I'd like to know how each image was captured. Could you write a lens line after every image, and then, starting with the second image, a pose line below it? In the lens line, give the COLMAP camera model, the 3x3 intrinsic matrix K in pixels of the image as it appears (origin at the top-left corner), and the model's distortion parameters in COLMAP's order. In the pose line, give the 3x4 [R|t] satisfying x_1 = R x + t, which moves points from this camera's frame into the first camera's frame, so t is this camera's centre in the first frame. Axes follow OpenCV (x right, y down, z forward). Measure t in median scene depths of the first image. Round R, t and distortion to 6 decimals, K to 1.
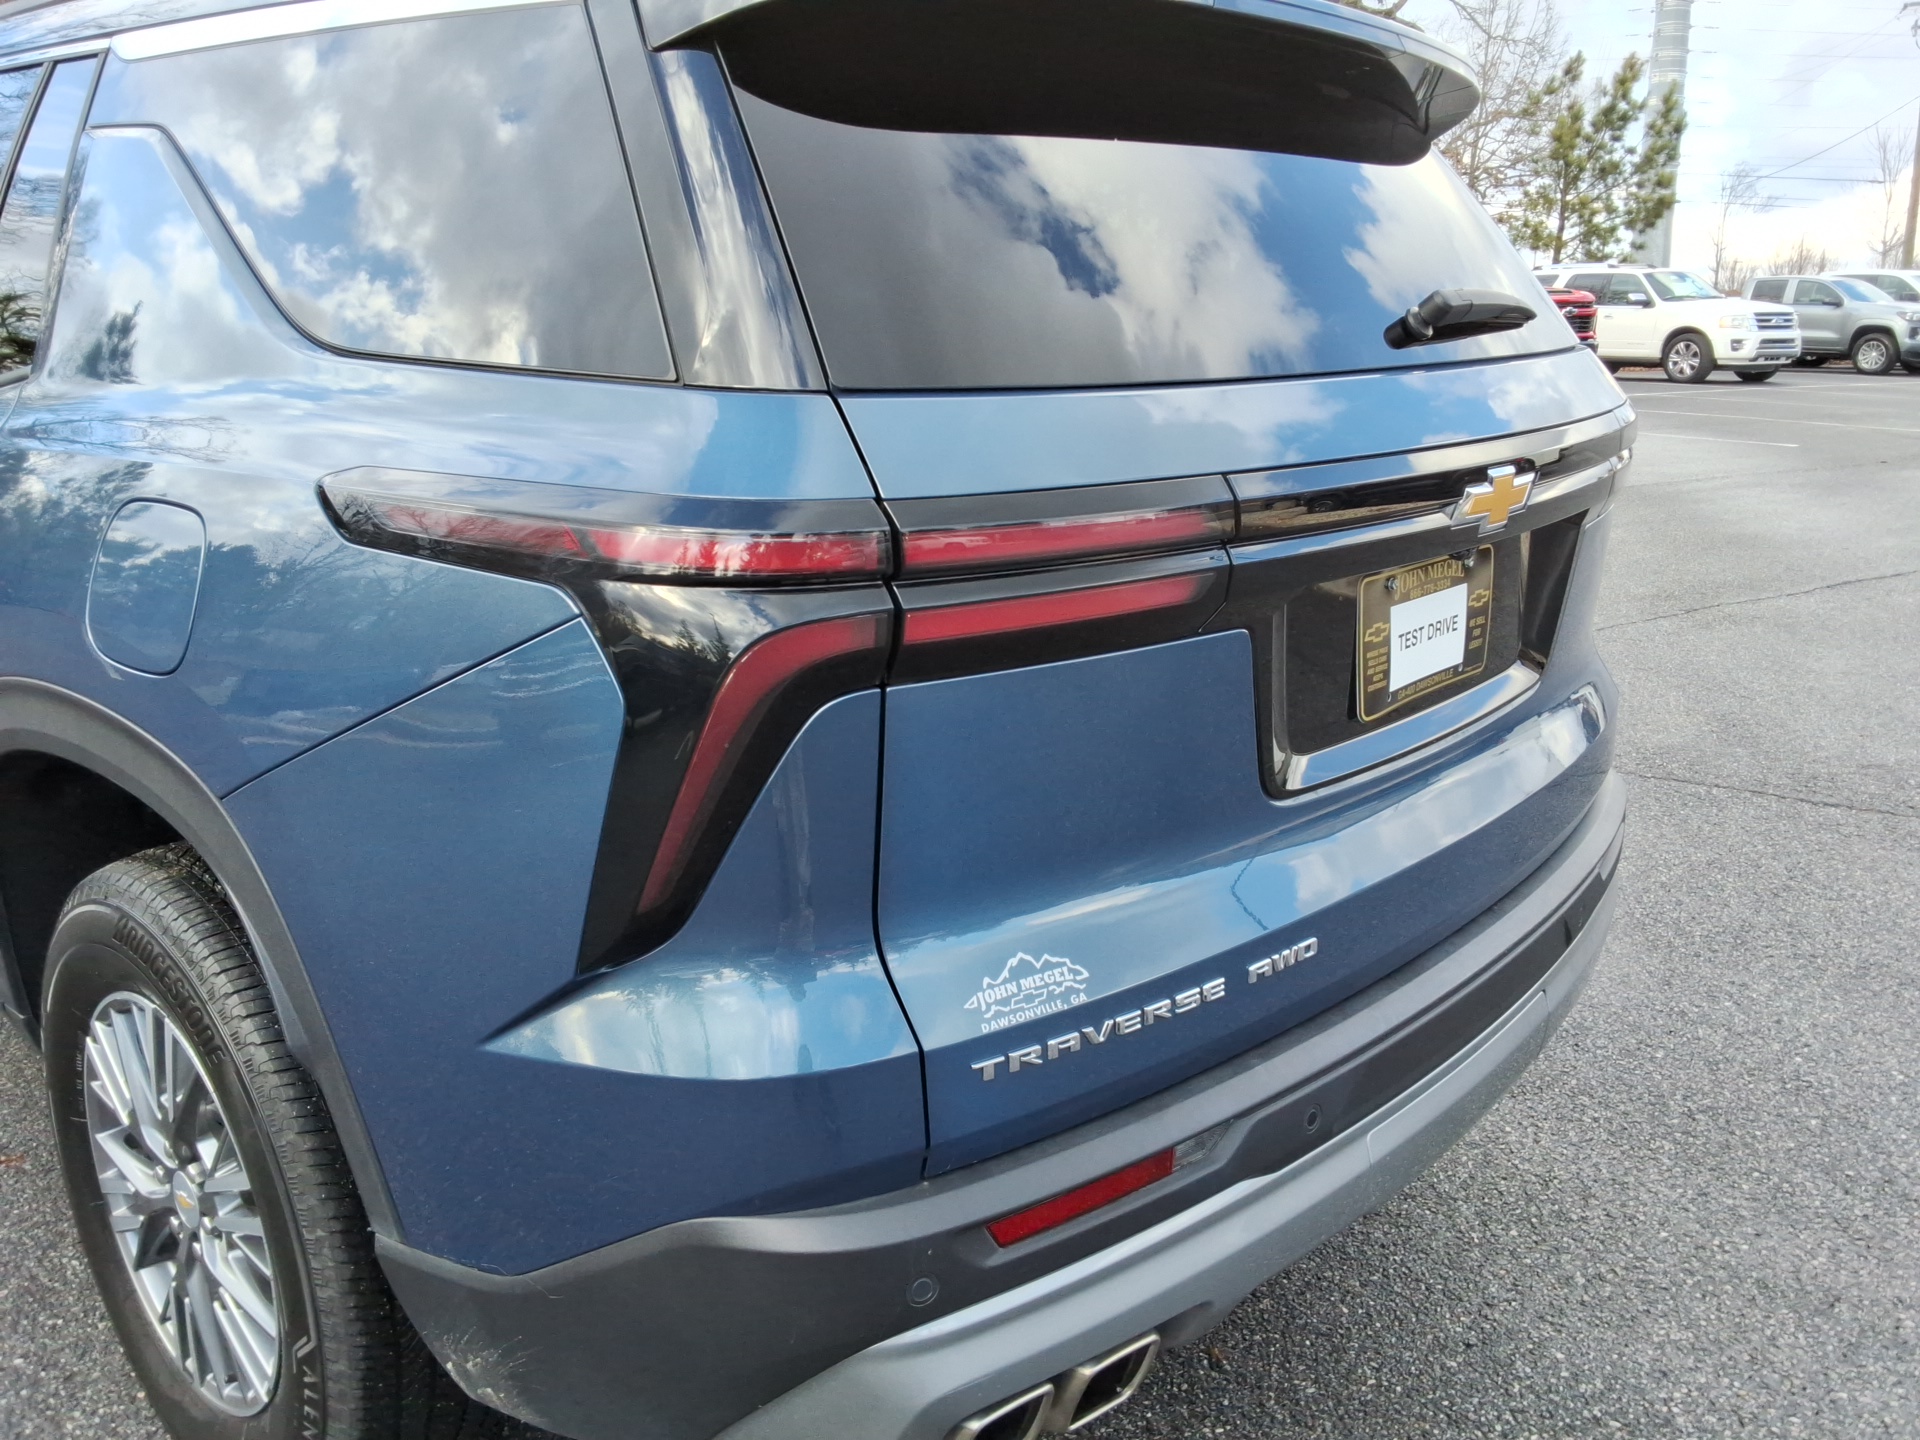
lens RADIAL K [[1541.2, 0, 959.1], [0, 1541.2, 710.6], [0, 0, 1]] dist [0.089468, -0.136385]
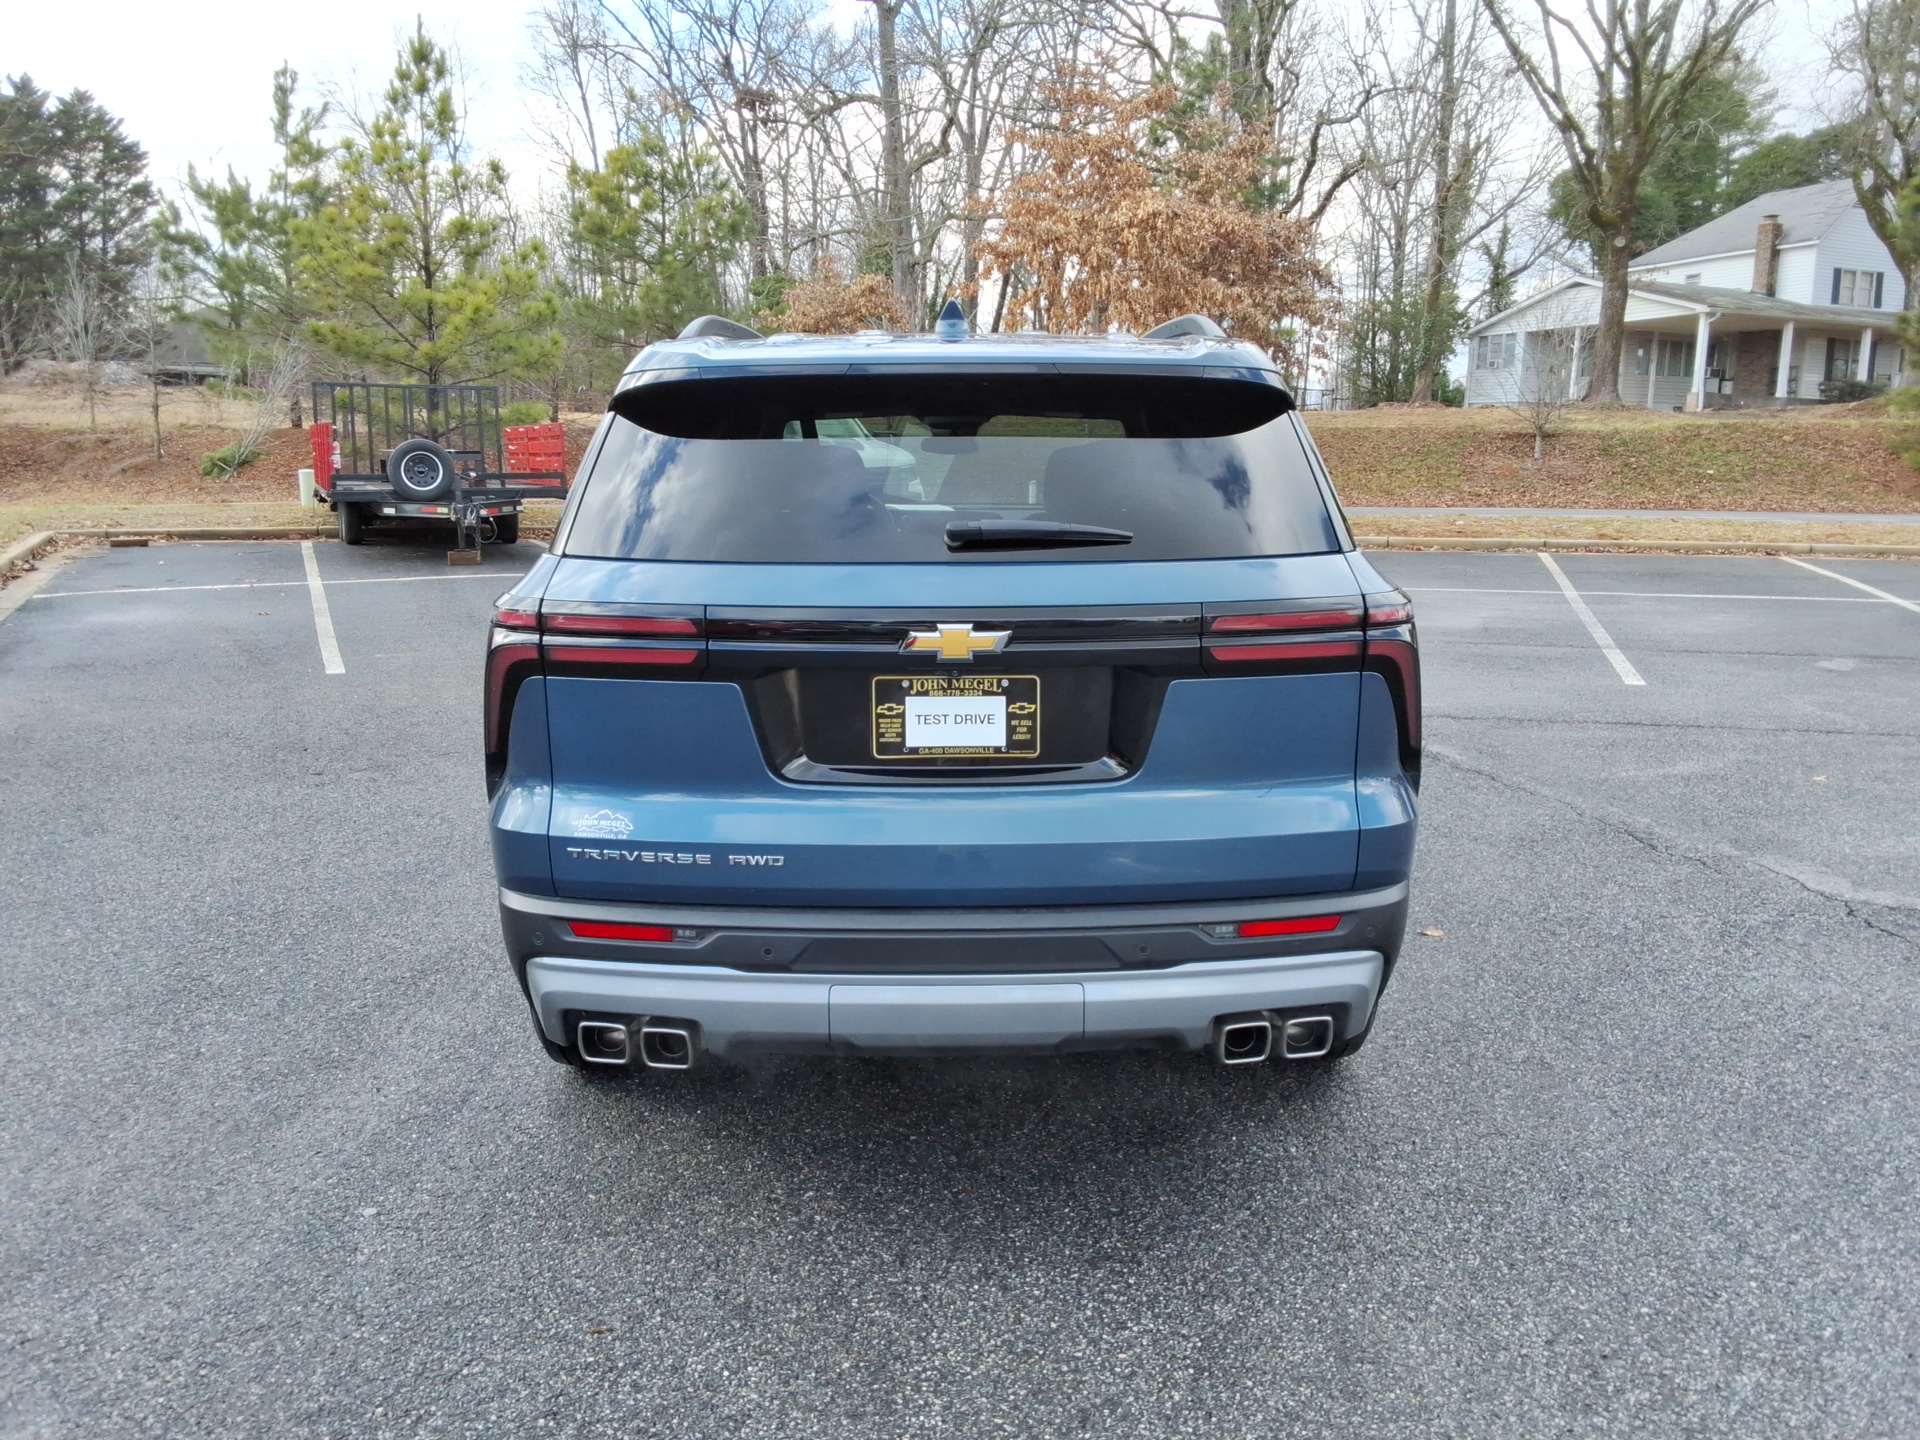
lens RADIAL K [[1530.6, 0, 965.8], [0, 1530.6, 765.7], [0, 0, 1]] dist [0.047724, -0.070165]
pose [[0.674056, 0.154589, -0.722323, 0.104942], [-0.187252, 0.981675, 0.035355, -0.004311], [0.714553, 0.111426, 0.690651, -0.008824]]
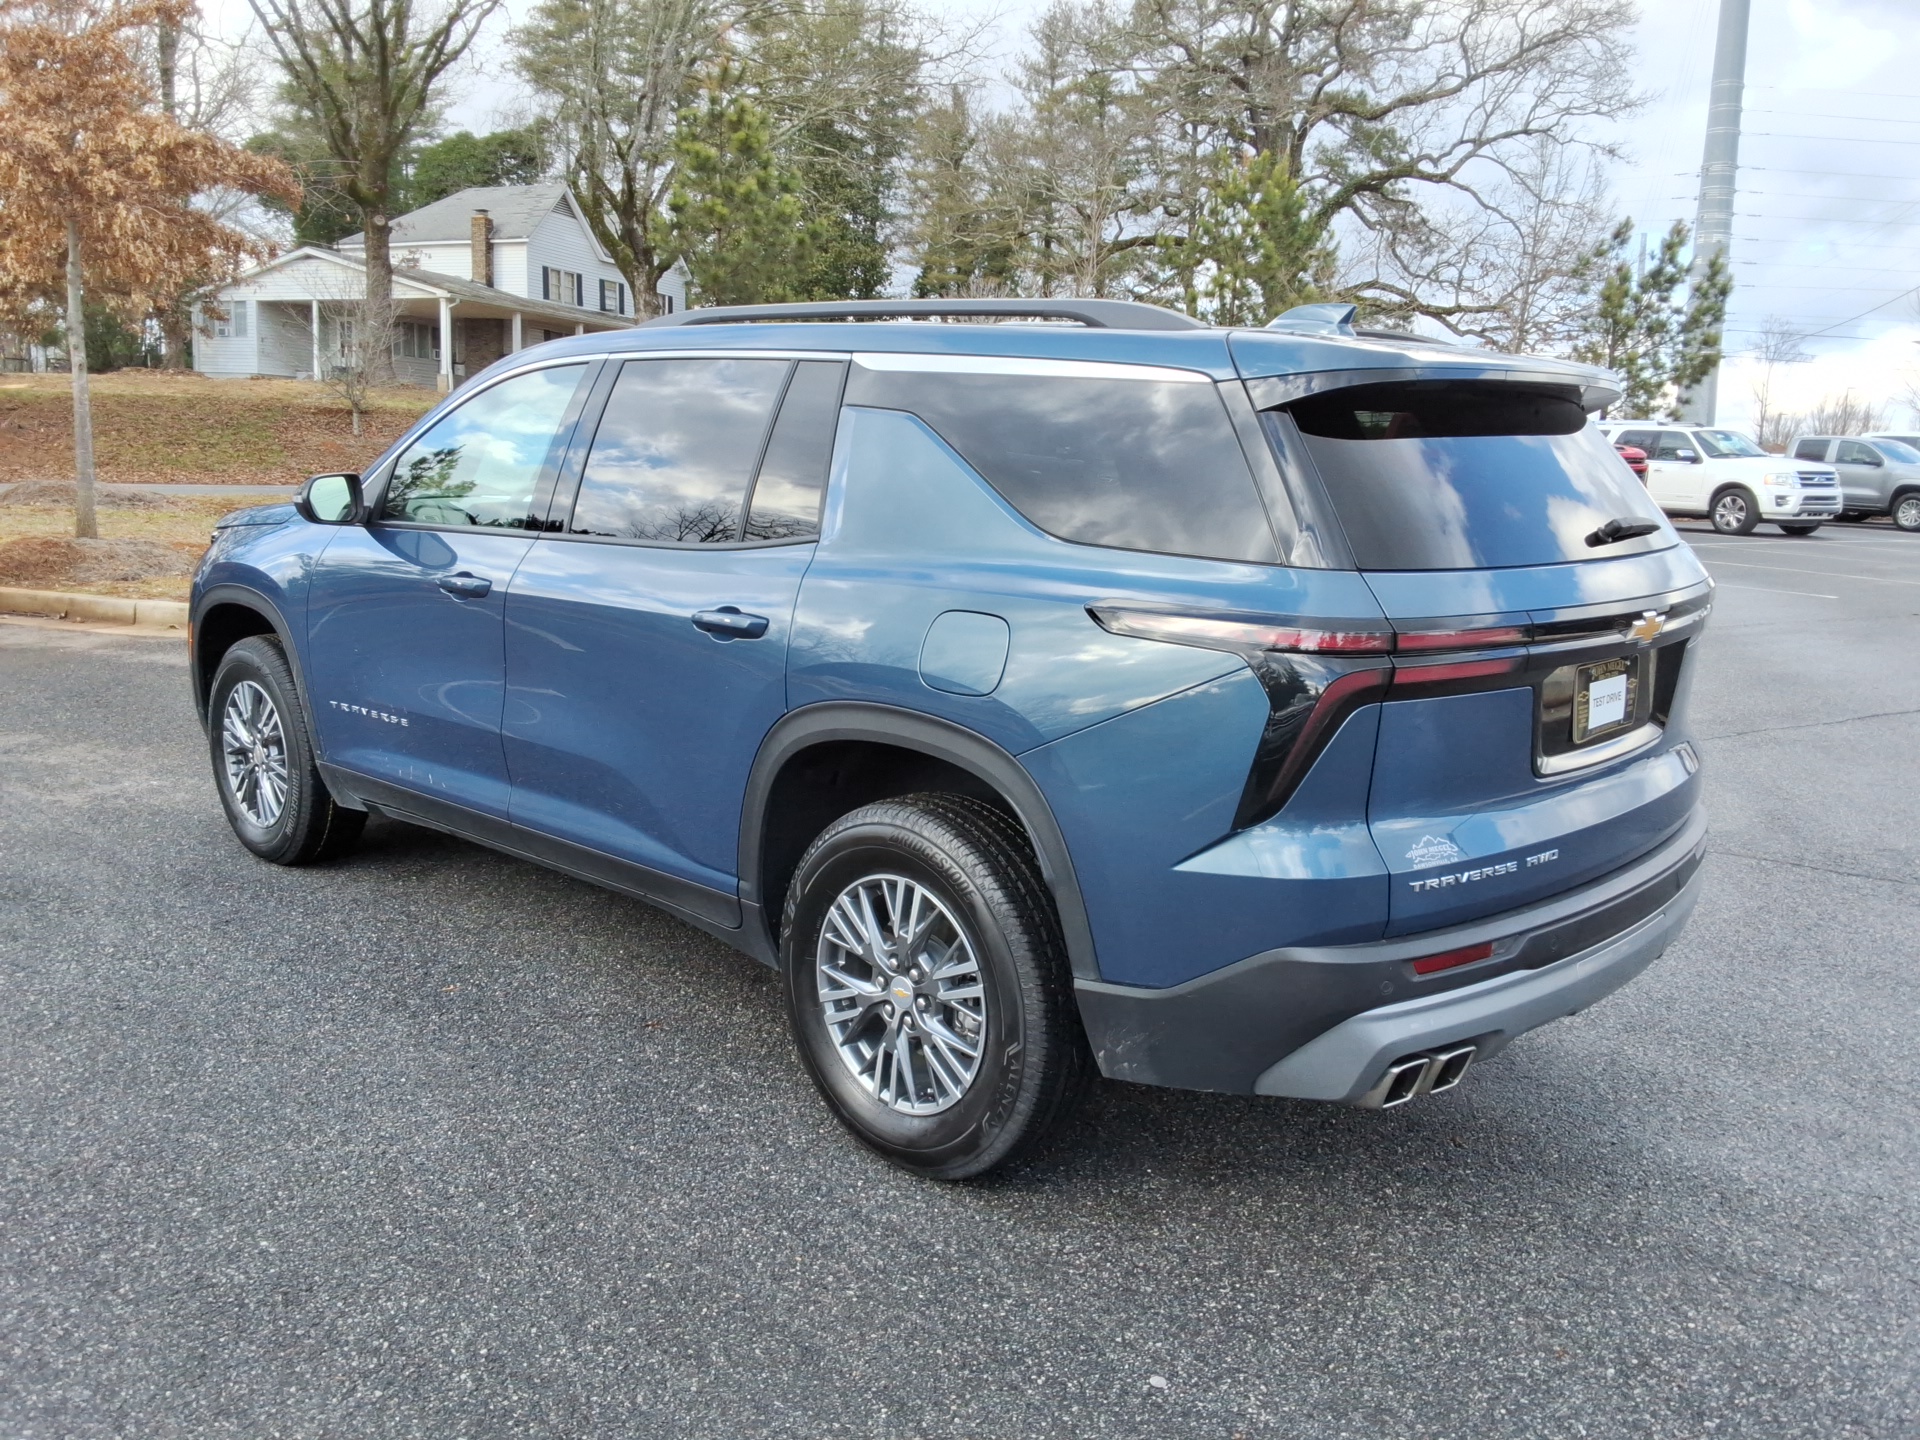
lens RADIAL K [[1543.0, 0, 960.0], [0, 1543.0, 720.0], [0, 0, 1]] dist [0.108070, -0.166078]
pose [[0.999254, 0.031289, -0.022633, -0.029191], [-0.032850, 0.996844, -0.072268, 0.009222], [0.020300, 0.072958, 0.997128, -0.059778]]
